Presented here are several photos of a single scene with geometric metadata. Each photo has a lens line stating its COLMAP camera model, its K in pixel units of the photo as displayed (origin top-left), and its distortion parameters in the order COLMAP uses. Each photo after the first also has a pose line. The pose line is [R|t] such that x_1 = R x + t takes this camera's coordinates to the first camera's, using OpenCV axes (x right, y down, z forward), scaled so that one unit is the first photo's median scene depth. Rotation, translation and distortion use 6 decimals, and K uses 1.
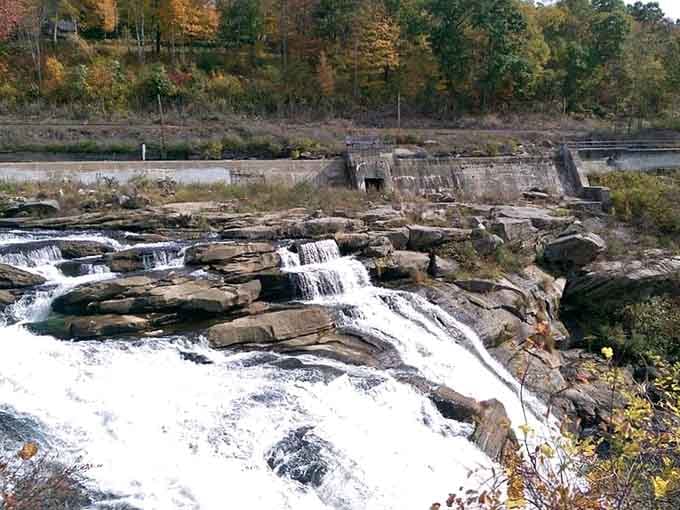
lens RADIAL K [[604.4, 0, 340.0], [0, 604.4, 255.0], [0, 0, 1]] dist [0.002623, -0.003274]
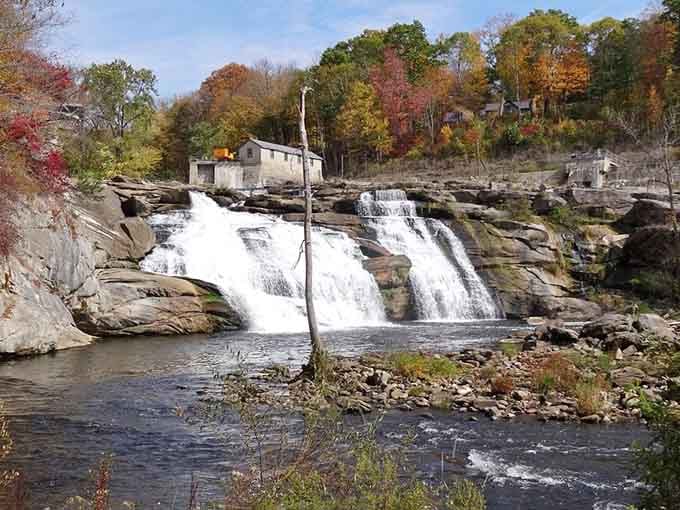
lens RADIAL K [[604.4, 0, 340.0], [0, 604.4, 255.0], [0, 0, 1]] dist [0.002623, -0.003274]
pose [[0.718628, 0.024409, -0.694966, 0.933657], [-0.106549, 0.991448, -0.075355, 0.269091], [0.687183, 0.128201, 0.715083, -0.273013]]
